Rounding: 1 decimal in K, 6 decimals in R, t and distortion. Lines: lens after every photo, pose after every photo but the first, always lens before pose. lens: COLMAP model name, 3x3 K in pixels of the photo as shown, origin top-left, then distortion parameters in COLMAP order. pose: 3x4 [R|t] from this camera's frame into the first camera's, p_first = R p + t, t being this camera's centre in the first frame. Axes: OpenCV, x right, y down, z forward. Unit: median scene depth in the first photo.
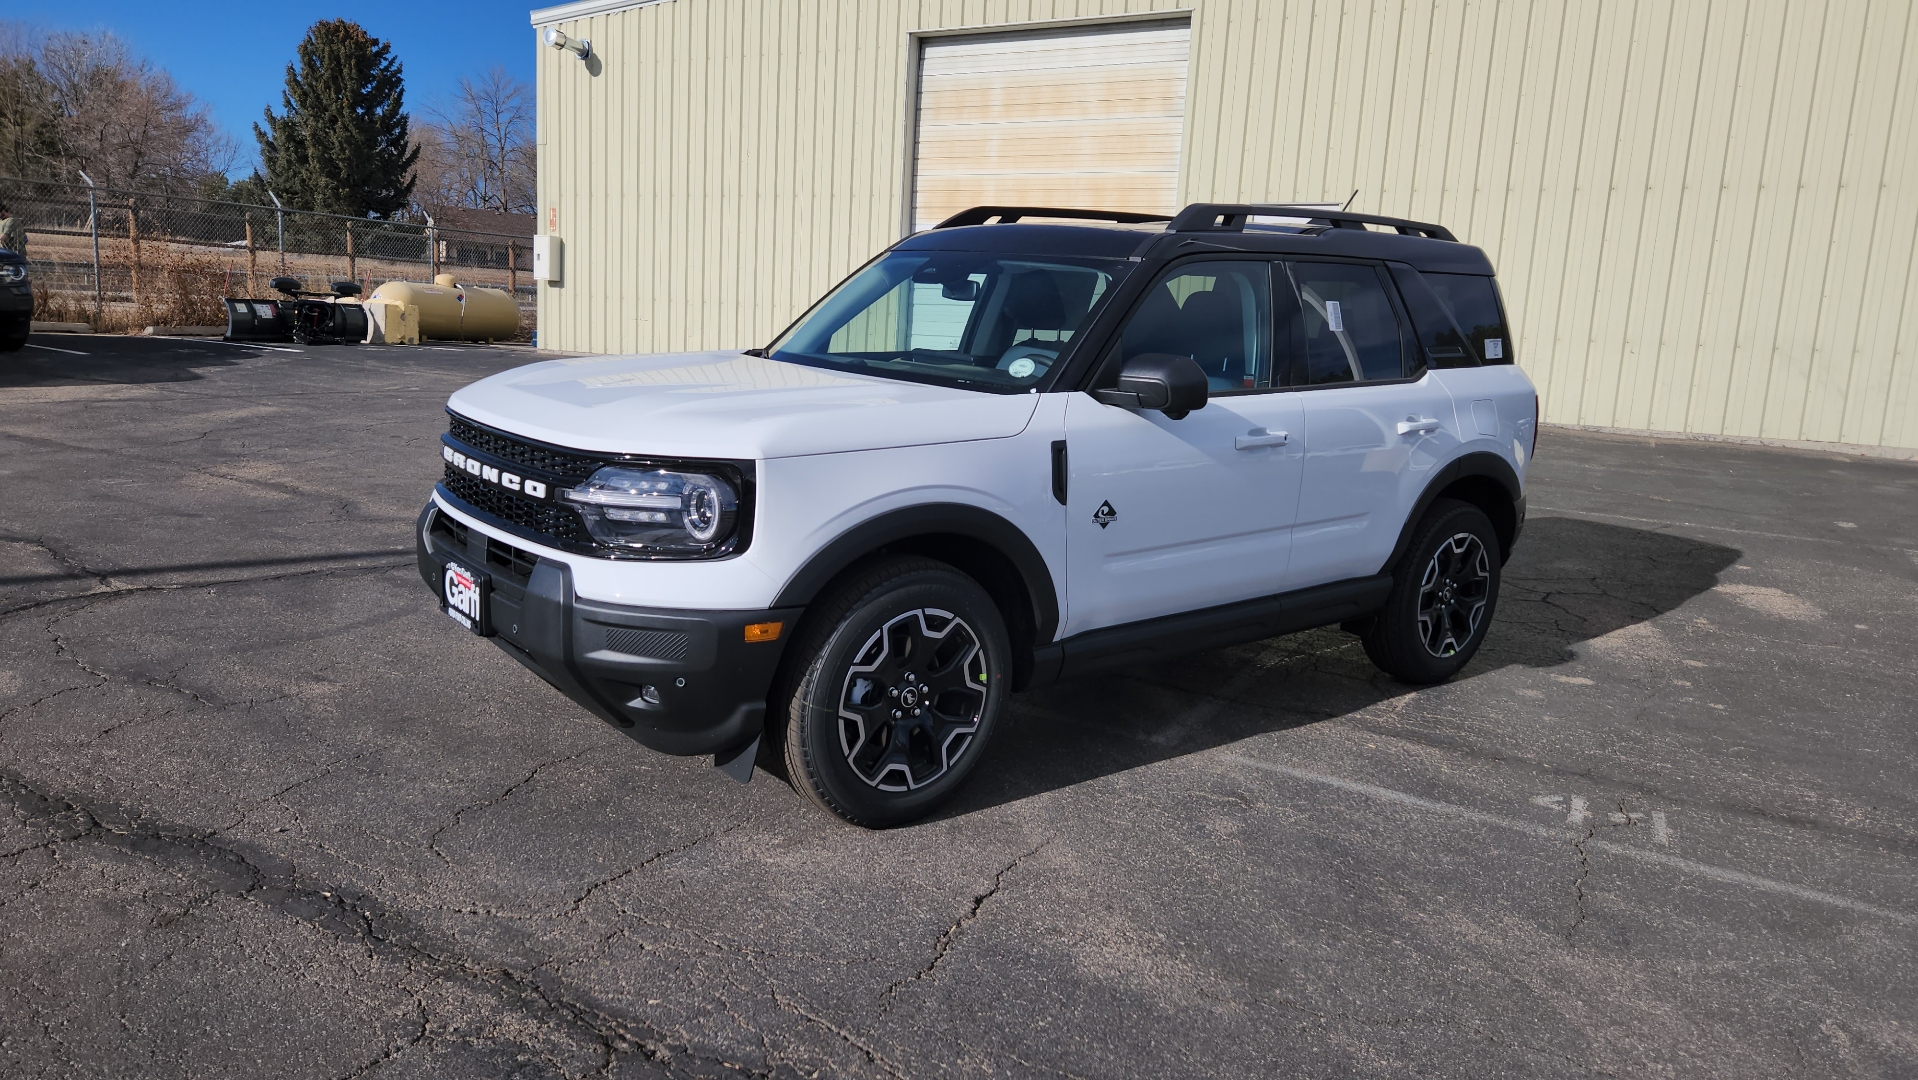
lens RADIAL K [[1281.6, 0, 924.6], [0, 1281.6, 521.5], [0, 0, 1]] dist [0.071079, -0.057958]
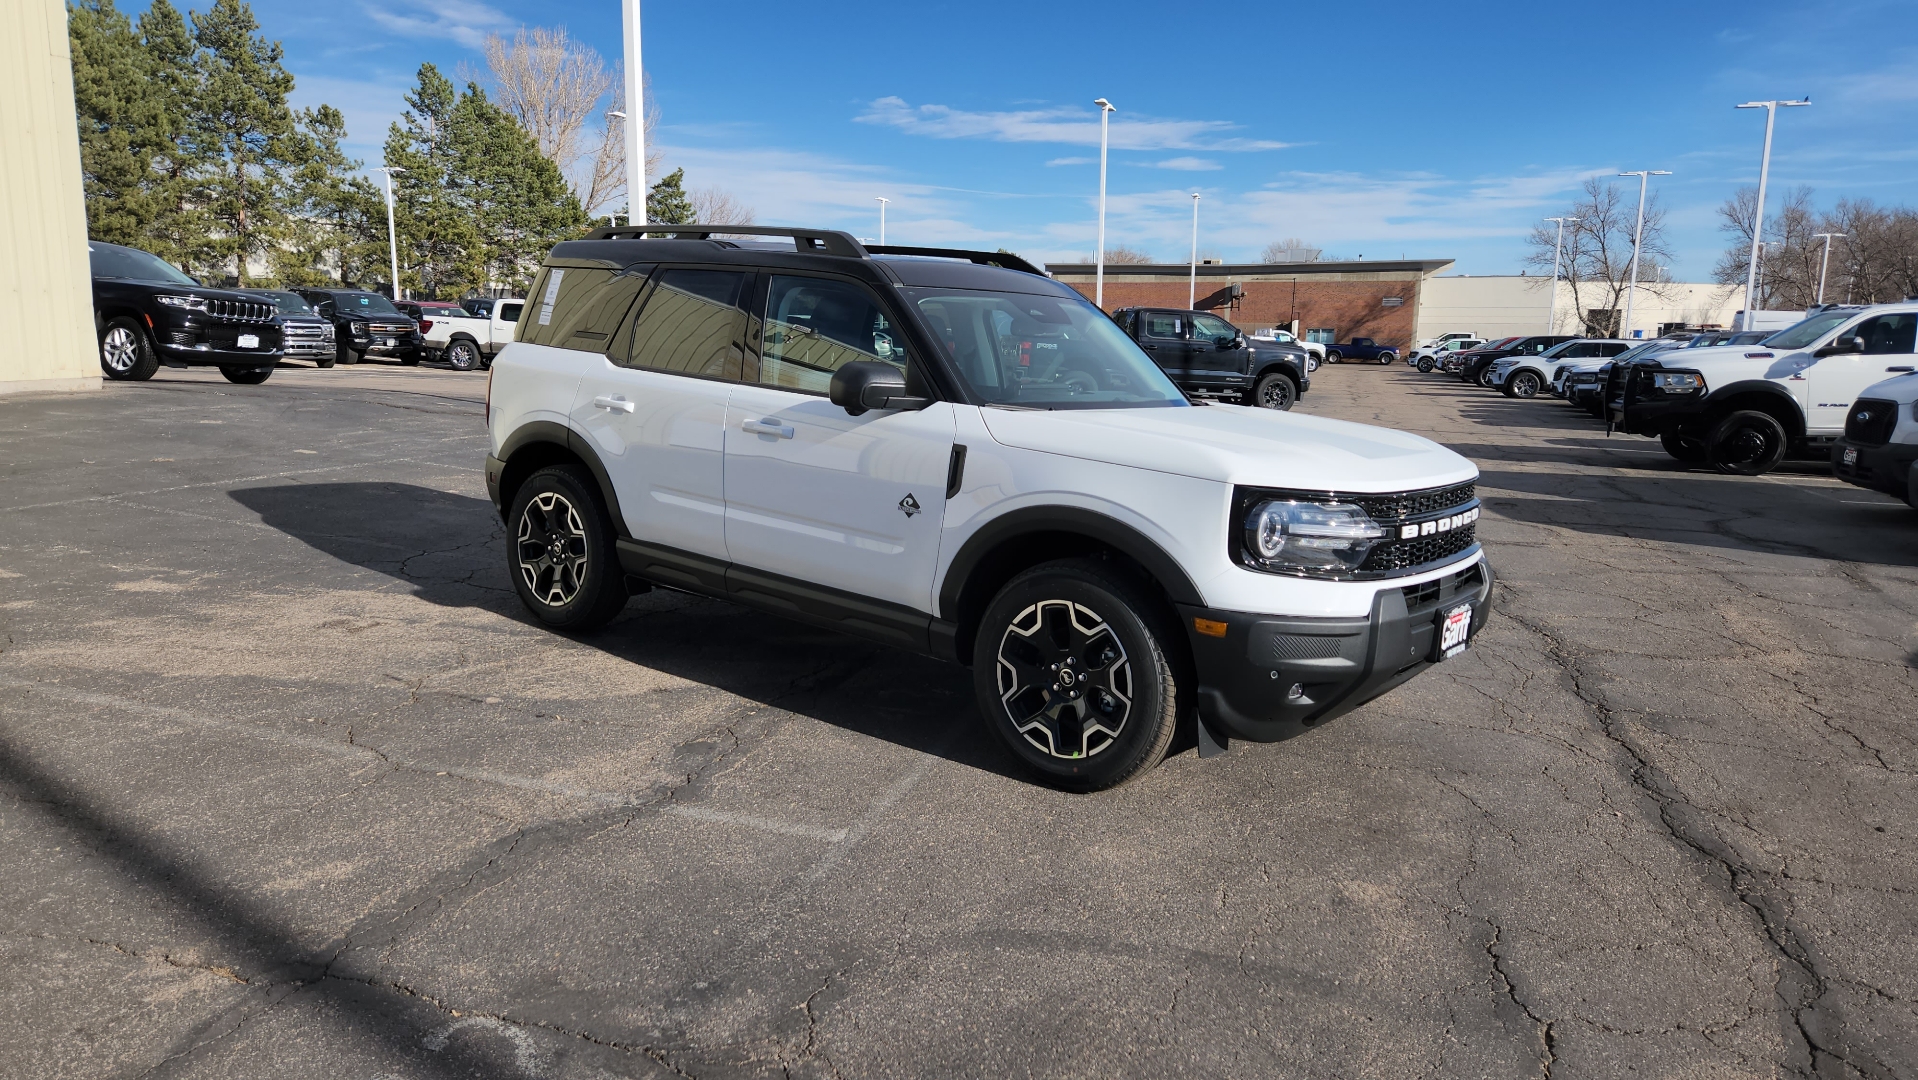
lens RADIAL K [[1281.6, 0, 940.4], [0, 1281.6, 534.3], [0, 0, 1]] dist [0.071079, -0.057958]
pose [[-0.218052, -0.222302, 0.950282, -1.104285], [0.117946, 0.960572, 0.251773, -0.307977], [-0.968784, 0.166982, -0.183235, 1.350050]]
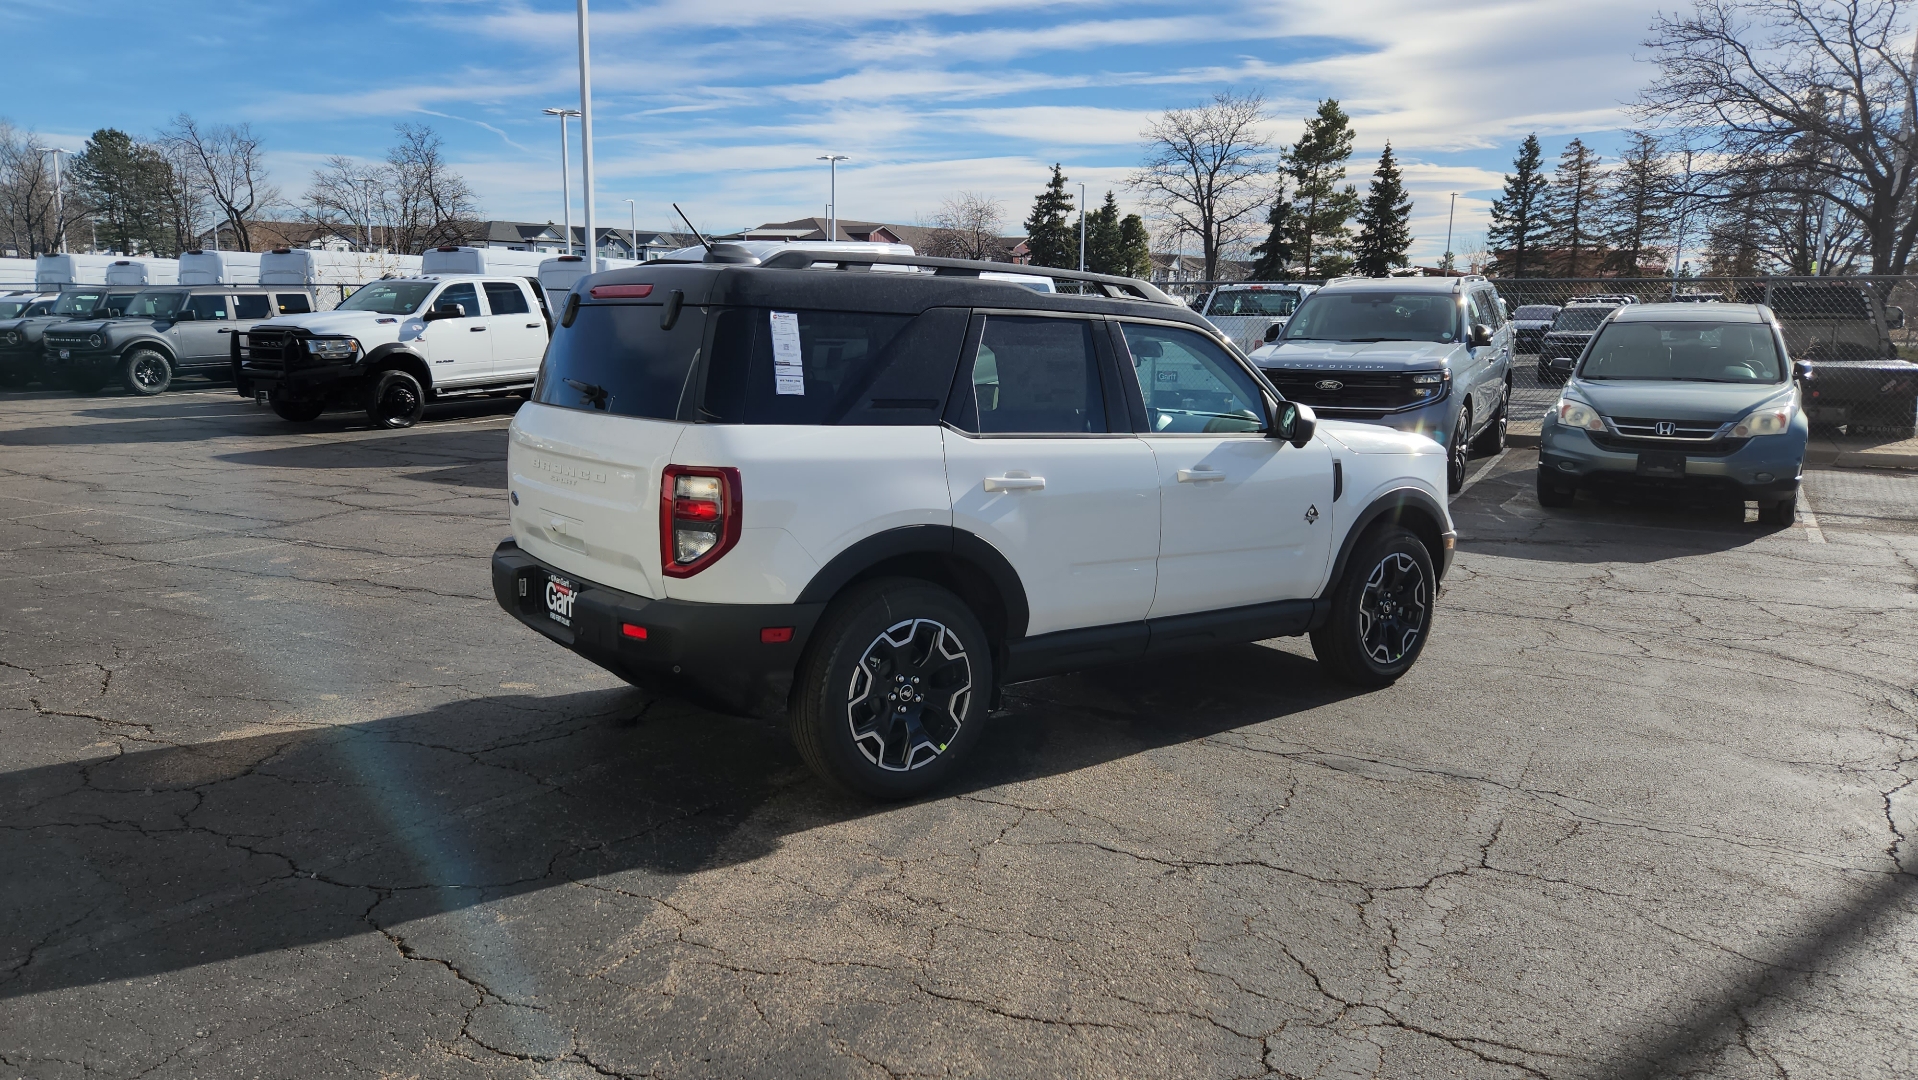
lens RADIAL K [[1281.6, 0, 928.9], [0, 1281.6, 524.9], [0, 0, 1]] dist [0.071079, -0.057958]
pose [[-0.996818, -0.079701, 0.001290, 0.219714], [-0.074926, 0.942372, 0.326071, -0.445418], [-0.027204, 0.324936, -0.945345, 2.364362]]
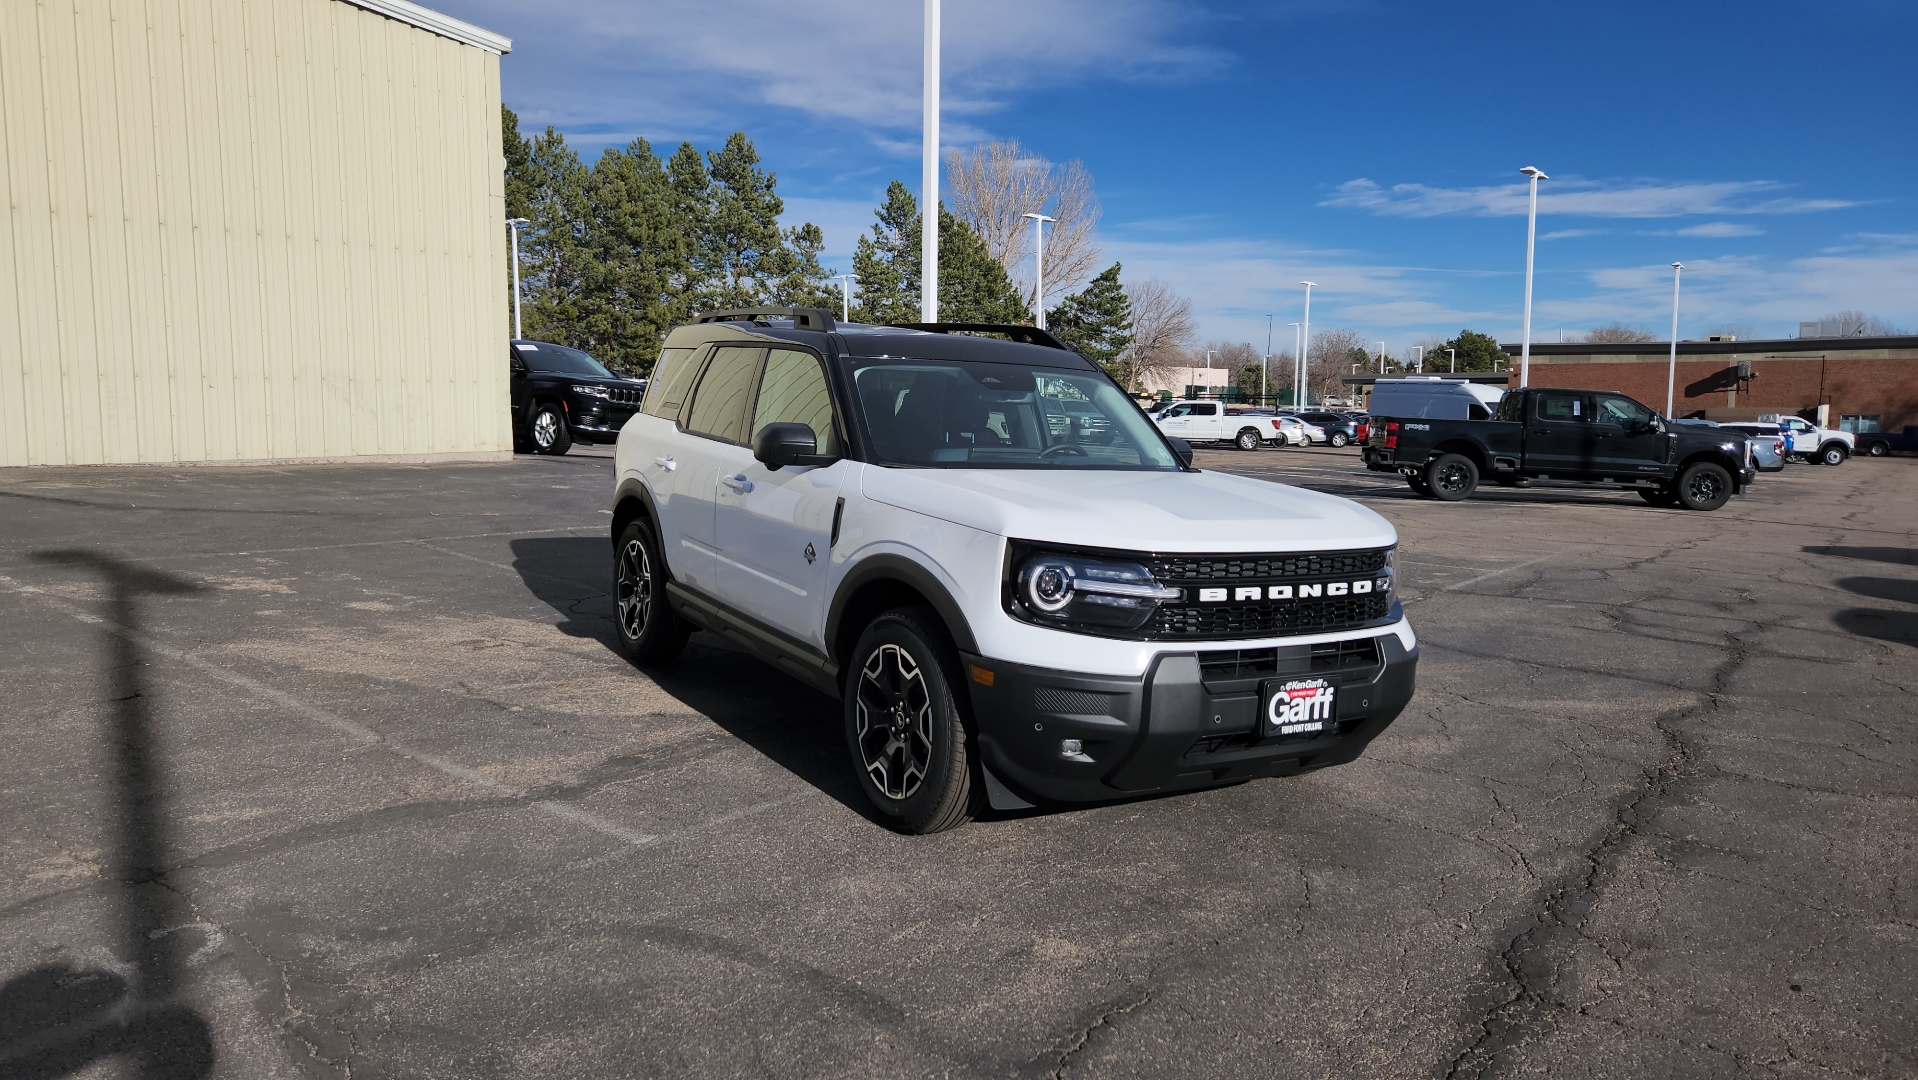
lens RADIAL K [[1283.2, 0, 921.1], [0, 1283.2, 519.6], [0, 0, 1]] dist [0.067916, -0.051450]
pose [[0.136545, -0.148123, 0.979497, -1.193312], [0.143517, 0.981285, 0.128386, -0.235460], [-0.980183, 0.123044, 0.155248, 0.921521]]
